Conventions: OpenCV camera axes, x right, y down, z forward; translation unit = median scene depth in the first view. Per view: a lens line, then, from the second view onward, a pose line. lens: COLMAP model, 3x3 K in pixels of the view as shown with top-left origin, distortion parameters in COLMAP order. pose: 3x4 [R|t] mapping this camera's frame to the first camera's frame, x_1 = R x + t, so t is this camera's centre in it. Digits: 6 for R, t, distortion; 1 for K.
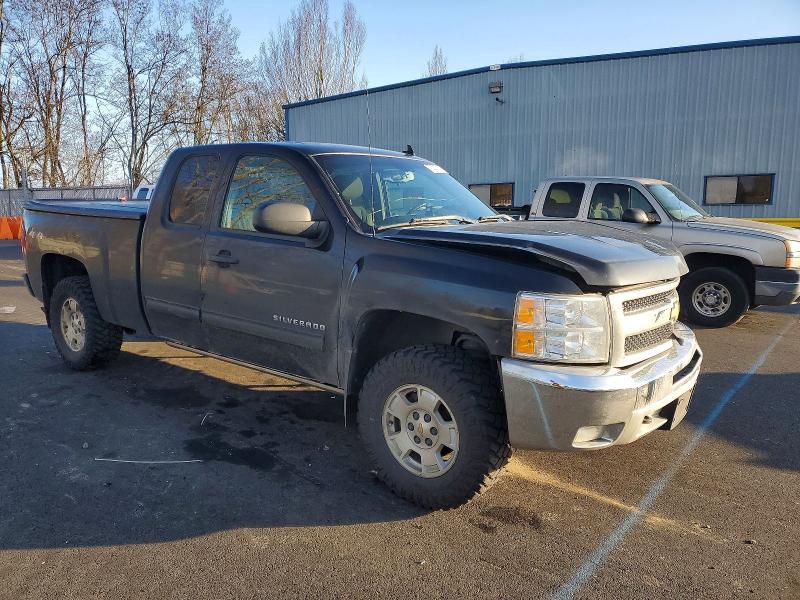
lens RADIAL K [[642.4, 0, 396.6], [0, 642.4, 298.7], [0, 0, 1]] dist [-0.003621, -0.002175]
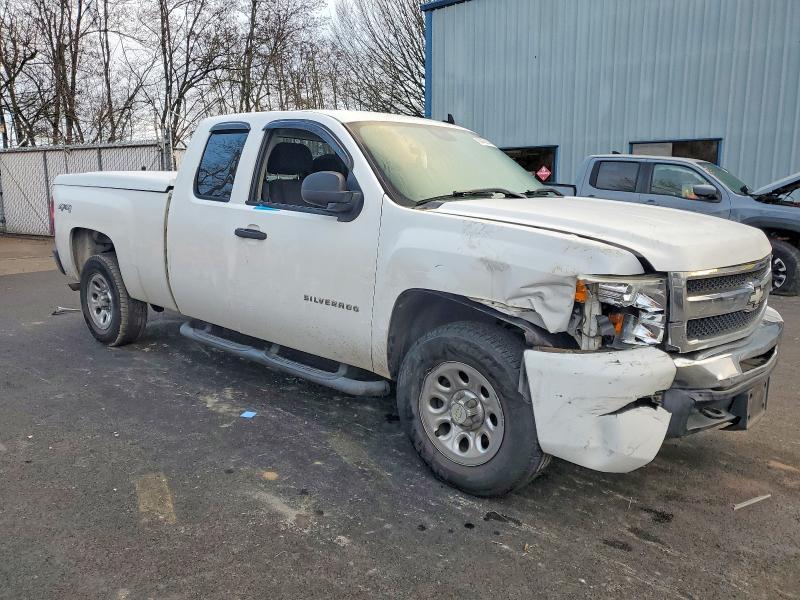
lens RADIAL K [[642.4, 0, 398.4], [0, 642.4, 301.1], [0, 0, 1]] dist [-0.003621, -0.002175]
pose [[0.999326, 0.007675, -0.035906, -0.091140], [-0.006202, 0.999143, 0.040934, -0.021482], [0.036190, -0.040684, 0.998516, 0.198983]]
